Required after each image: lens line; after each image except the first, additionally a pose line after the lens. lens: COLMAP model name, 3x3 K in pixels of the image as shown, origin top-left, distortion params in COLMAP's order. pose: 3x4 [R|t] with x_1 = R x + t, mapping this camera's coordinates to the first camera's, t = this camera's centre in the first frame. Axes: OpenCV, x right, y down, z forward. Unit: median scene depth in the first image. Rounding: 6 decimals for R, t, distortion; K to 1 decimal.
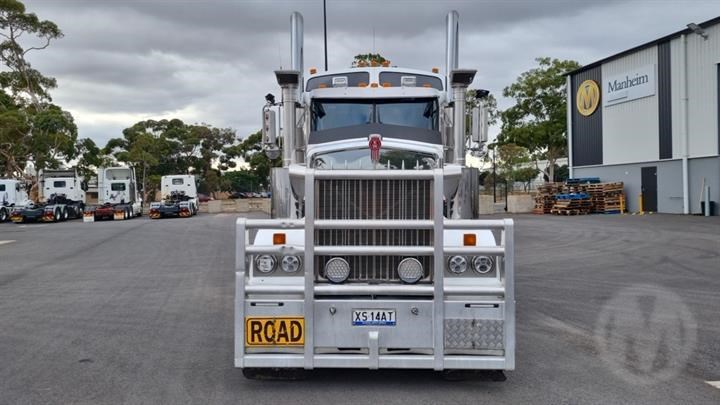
lens RADIAL K [[556.6, 0, 360.0], [0, 556.6, 202.5], [0, 0, 1]] dist [0.008259, -0.002514]
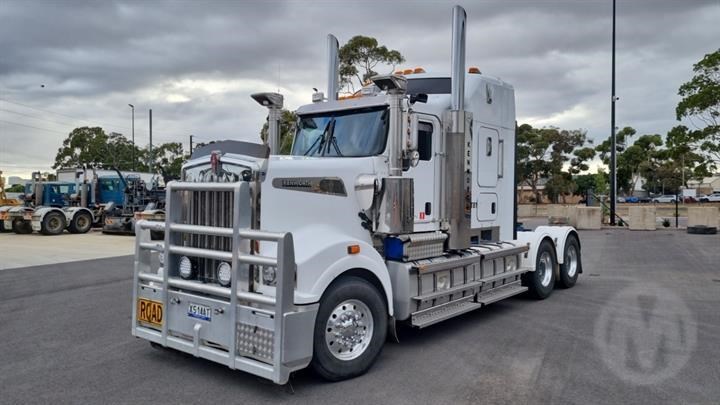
lens RADIAL K [[556.6, 0, 360.0], [0, 556.6, 202.5], [0, 0, 1]] dist [0.008259, -0.002514]
pose [[0.783658, 0.016689, -0.620968, 0.955710], [-0.020484, 0.999790, 0.001019, -0.024512], [0.620854, 0.011921, 0.783835, 0.295142]]
